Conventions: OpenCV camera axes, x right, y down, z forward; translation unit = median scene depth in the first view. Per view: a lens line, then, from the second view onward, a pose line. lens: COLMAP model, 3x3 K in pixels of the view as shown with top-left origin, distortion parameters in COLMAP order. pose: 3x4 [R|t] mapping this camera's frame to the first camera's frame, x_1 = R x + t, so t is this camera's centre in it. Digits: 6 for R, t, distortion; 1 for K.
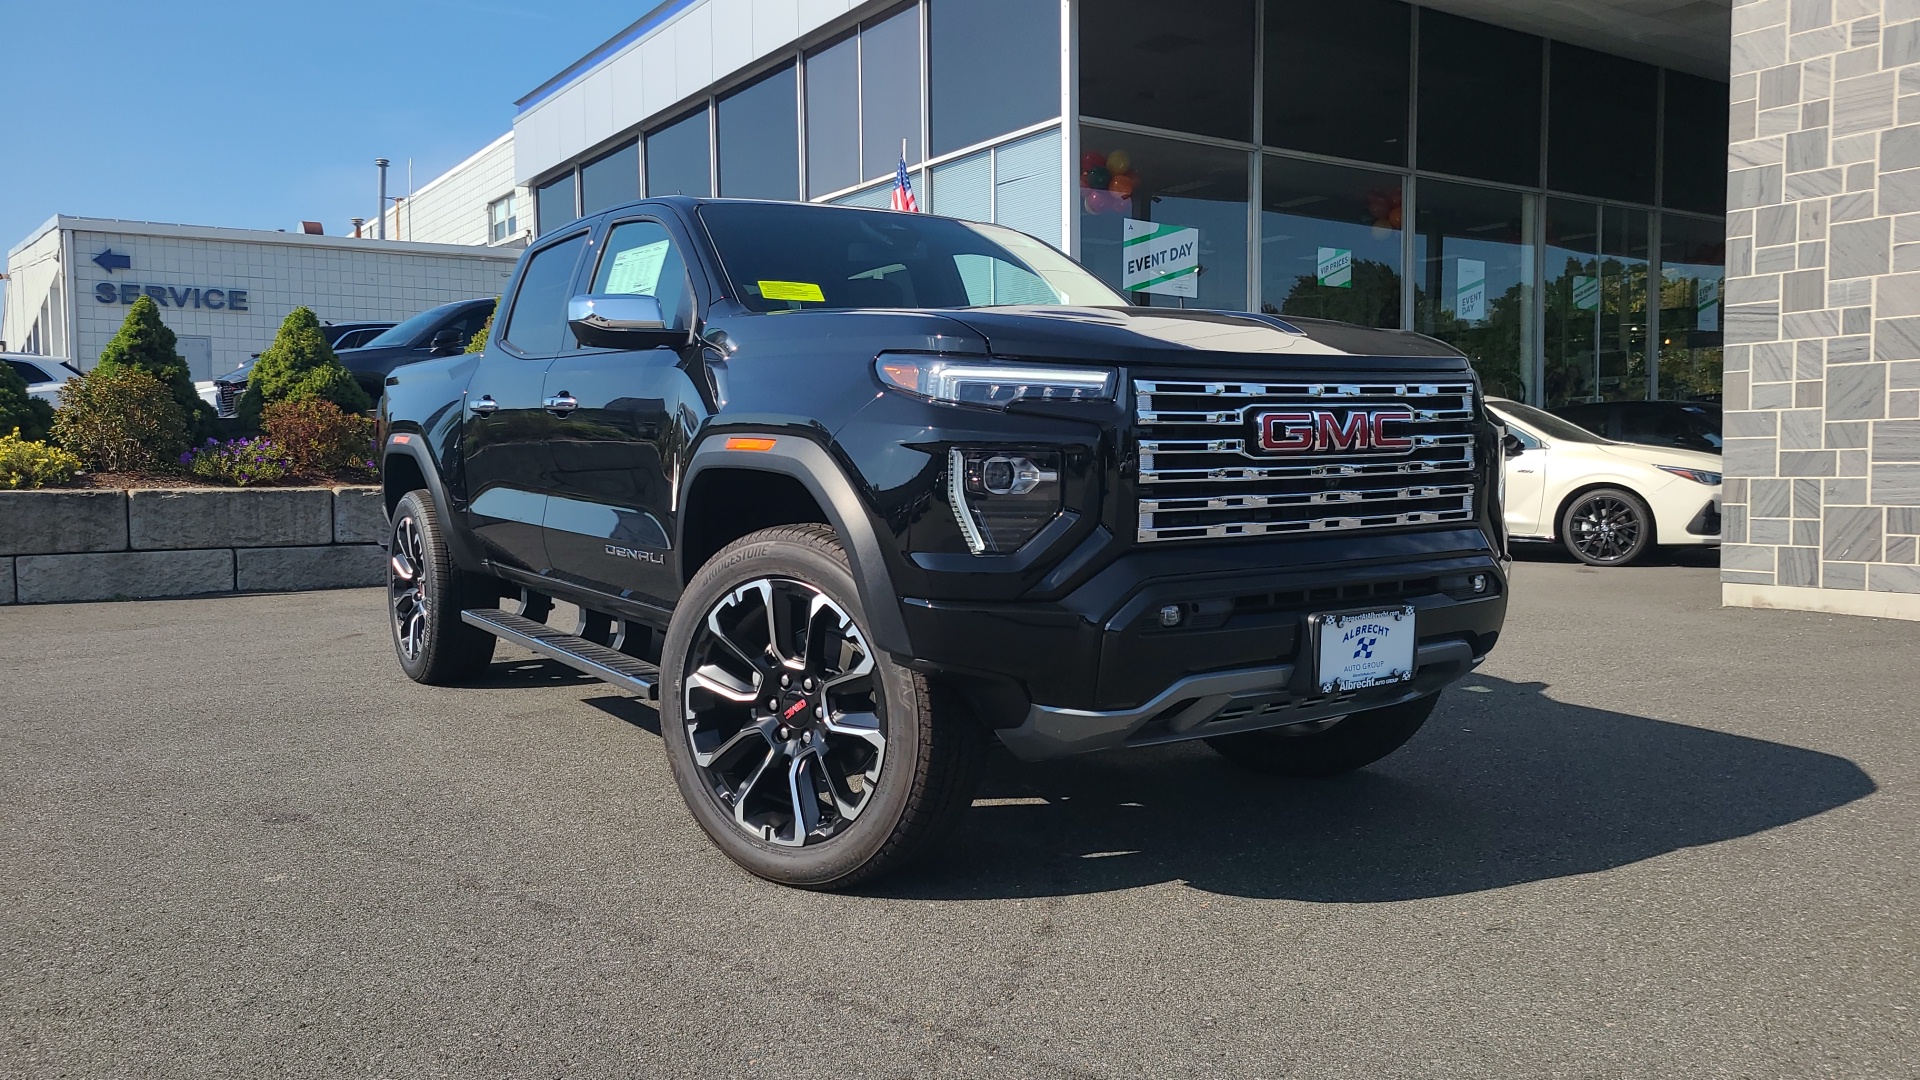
lens RADIAL K [[1424.4, 0, 943.0], [0, 1424.4, 536.4], [0, 0, 1]] dist [0.075126, -0.068629]
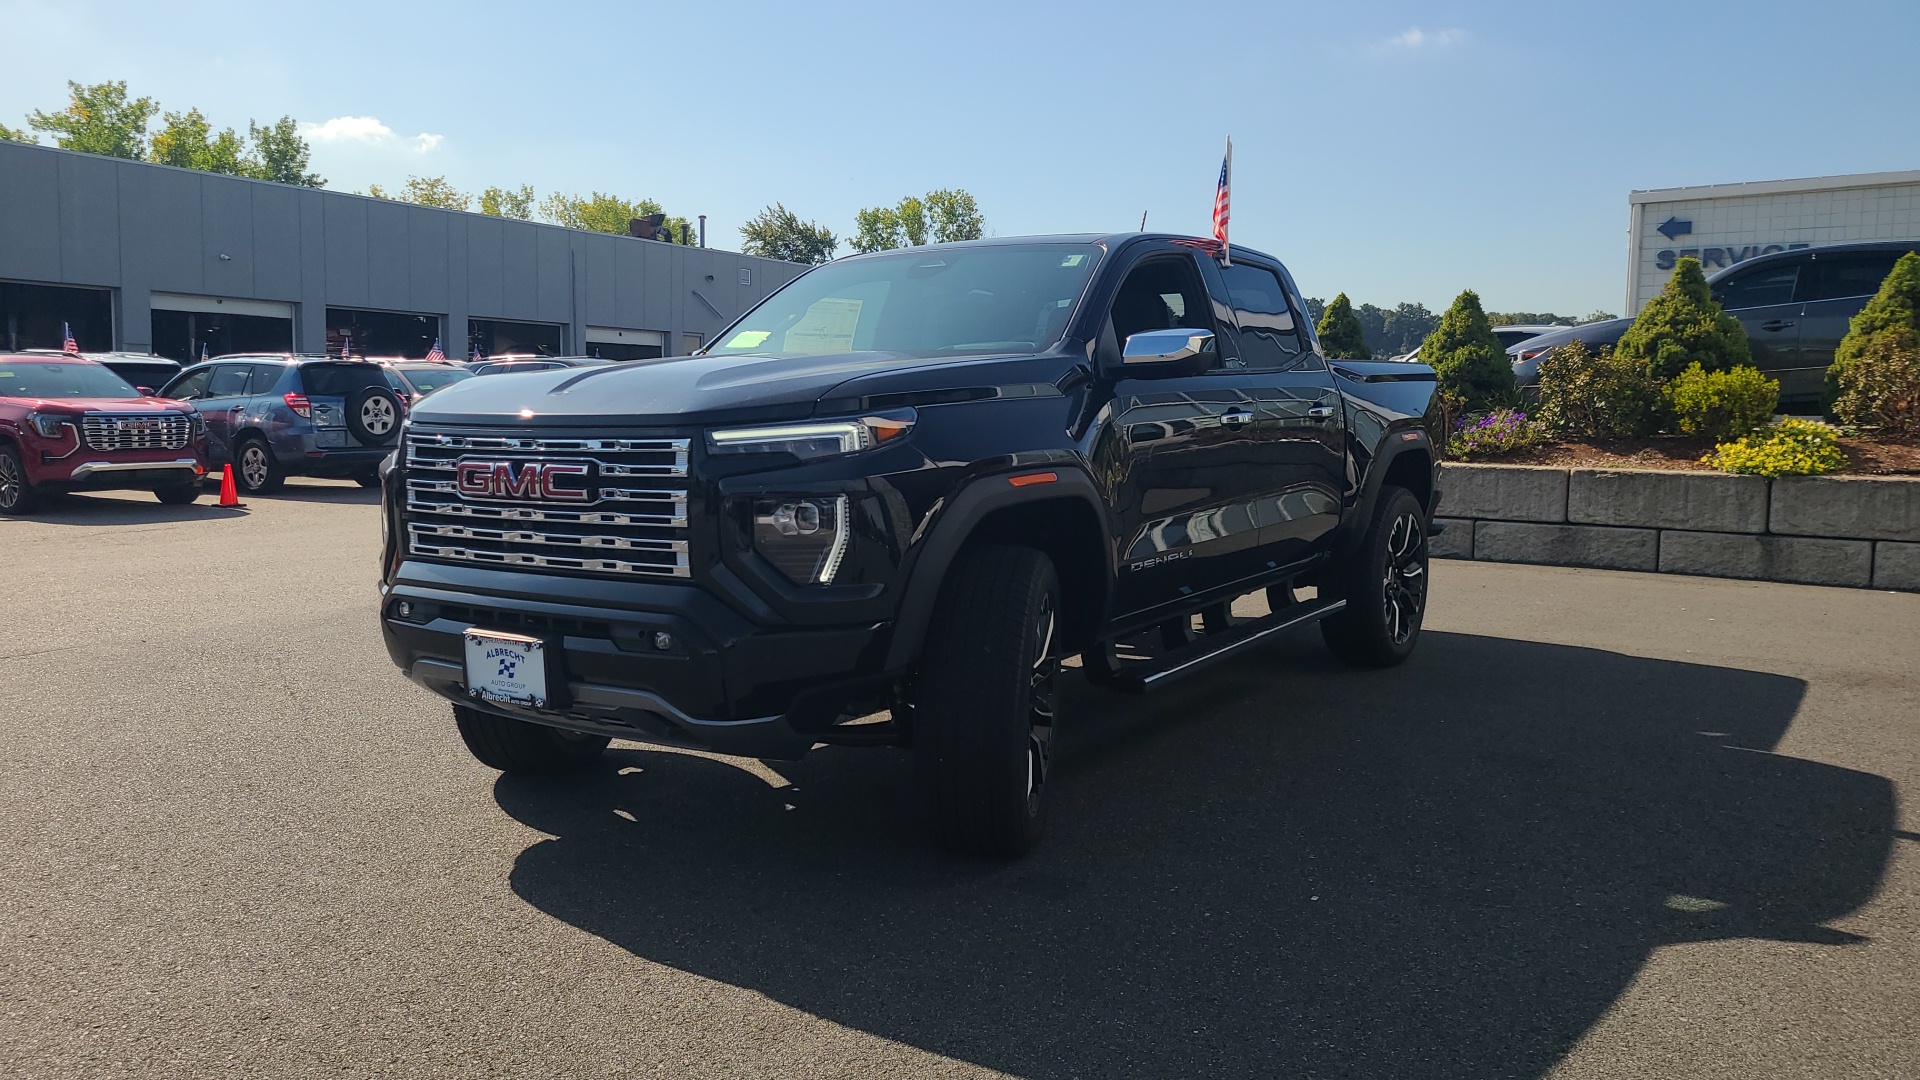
lens RADIAL K [[1424.4, 0, 943.0], [0, 1424.4, 536.4], [0, 0, 1]] dist [0.075126, -0.068629]
pose [[0.387131, 0.097649, -0.916840, 1.453868], [-0.063049, 0.994852, 0.079335, -0.139739], [0.919867, 0.027093, 0.391294, 0.850949]]
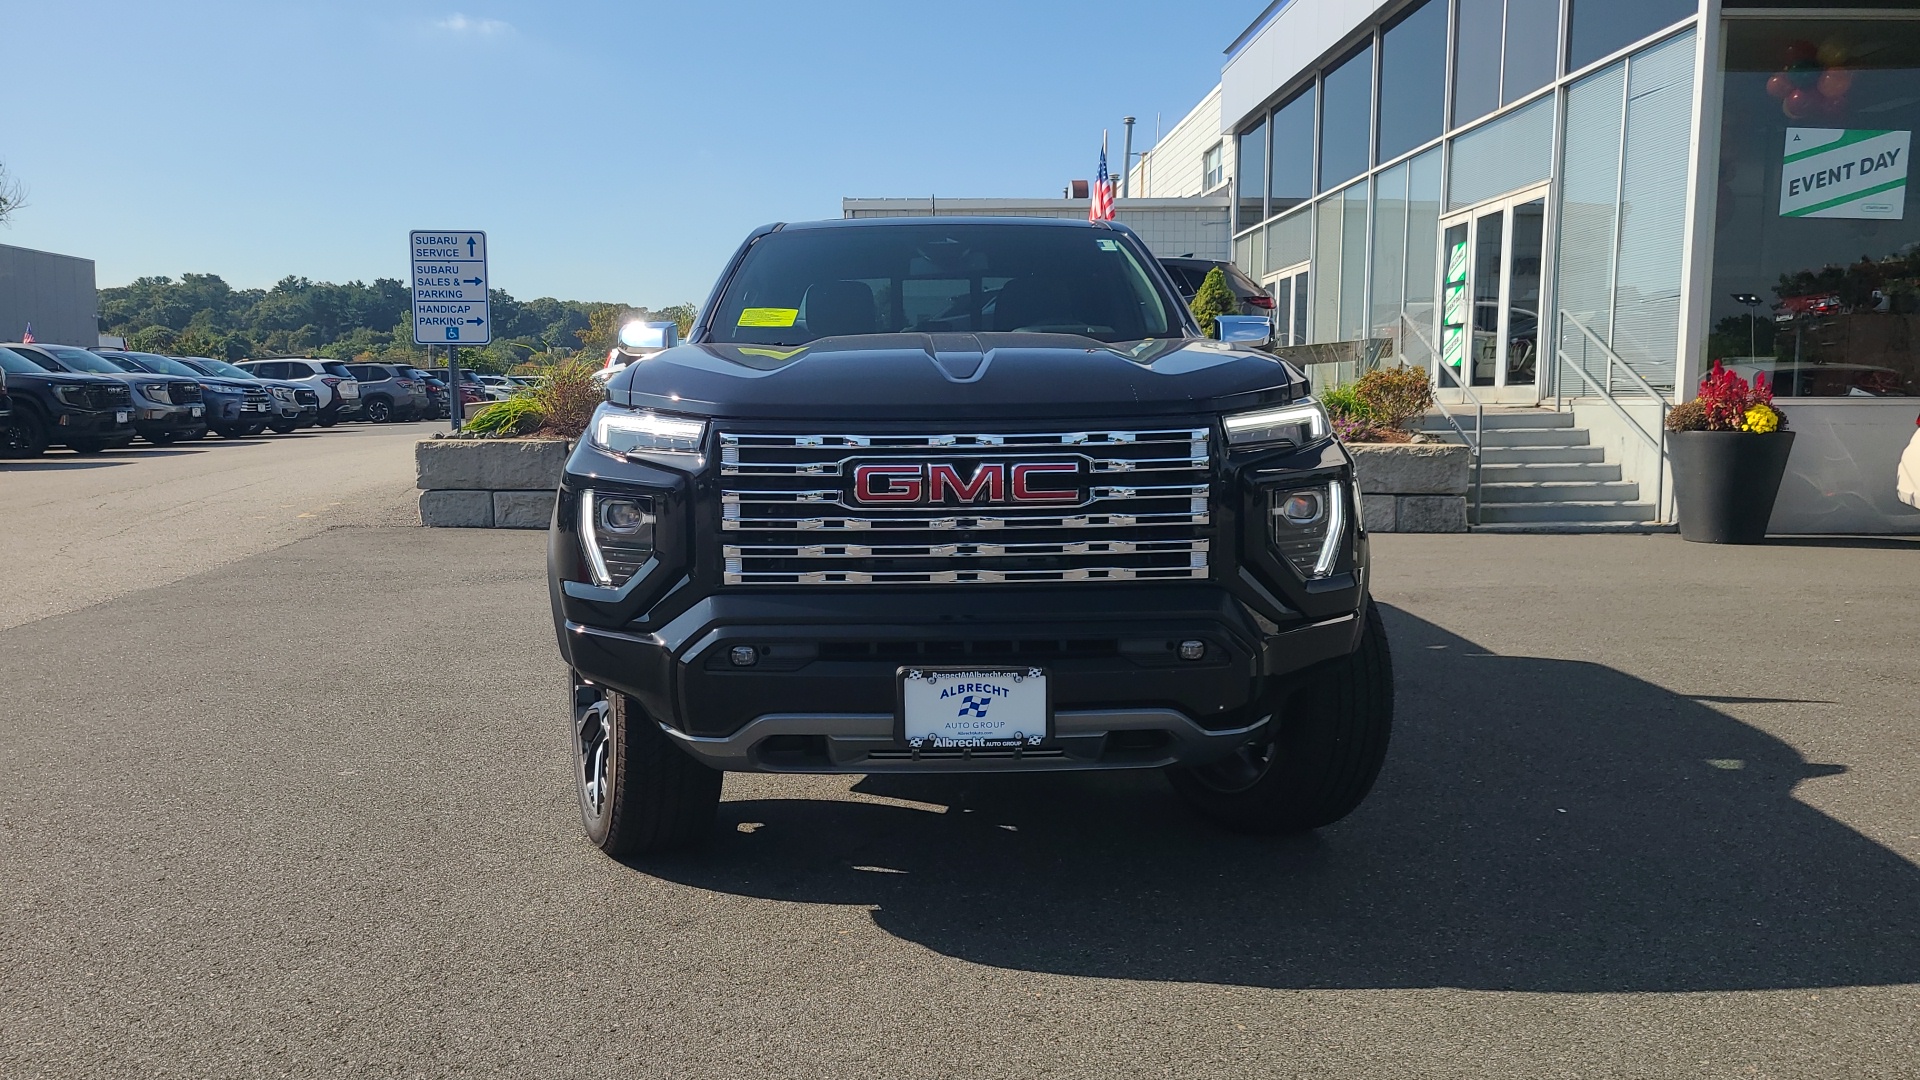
lens RADIAL K [[1424.4, 0, 943.0], [0, 1424.4, 536.4], [0, 0, 1]] dist [0.075126, -0.068629]
pose [[0.847878, 0.062764, -0.526463, 0.765621], [-0.037397, 0.997575, 0.058701, -0.092394], [0.528870, -0.030083, 0.848169, 0.163832]]
